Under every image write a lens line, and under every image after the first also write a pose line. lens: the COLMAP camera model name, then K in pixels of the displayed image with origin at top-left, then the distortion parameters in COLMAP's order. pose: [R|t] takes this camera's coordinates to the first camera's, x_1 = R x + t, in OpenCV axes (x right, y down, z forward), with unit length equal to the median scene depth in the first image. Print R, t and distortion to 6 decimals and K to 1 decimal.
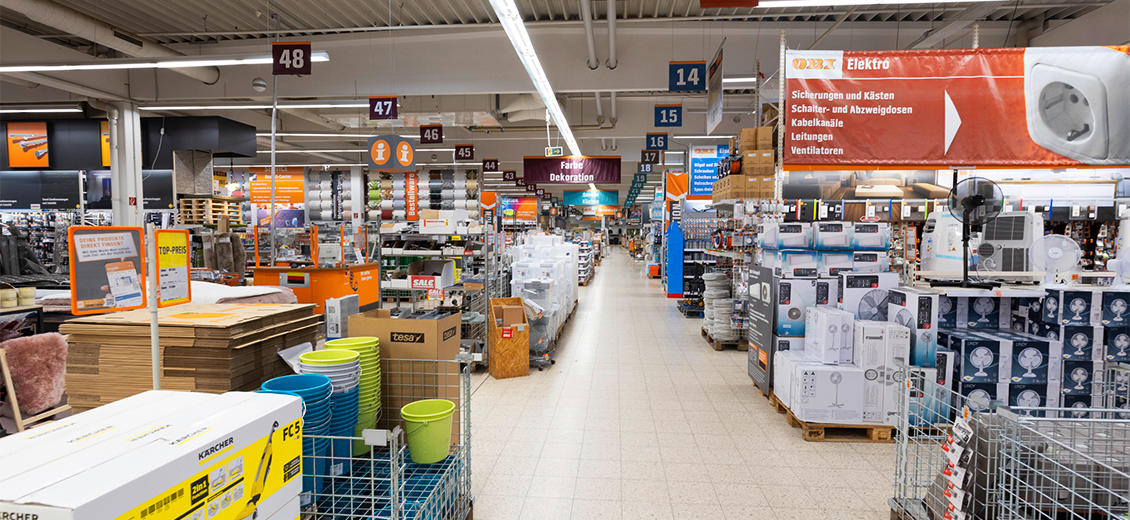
lens RADIAL K [[545.9, 0, 566.6], [0, 545.9, 263.5], [0, 0, 1]] dist [0.000031, -0.000054]
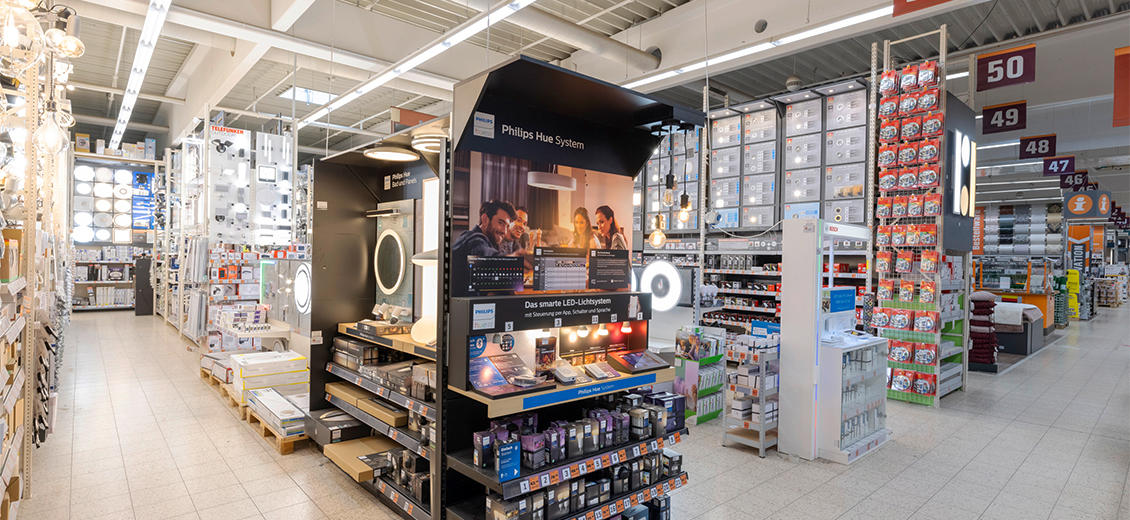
lens RADIAL K [[545.9, 0, 565.5], [0, 545.9, 256.8], [0, 0, 1]] dist [0.000031, -0.000054]
pose [[0.738191, 0.005444, -0.674570, -0.160141], [-0.049664, 0.997692, -0.046296, 0.012737], [0.672761, 0.067677, 0.736758, -0.302268]]
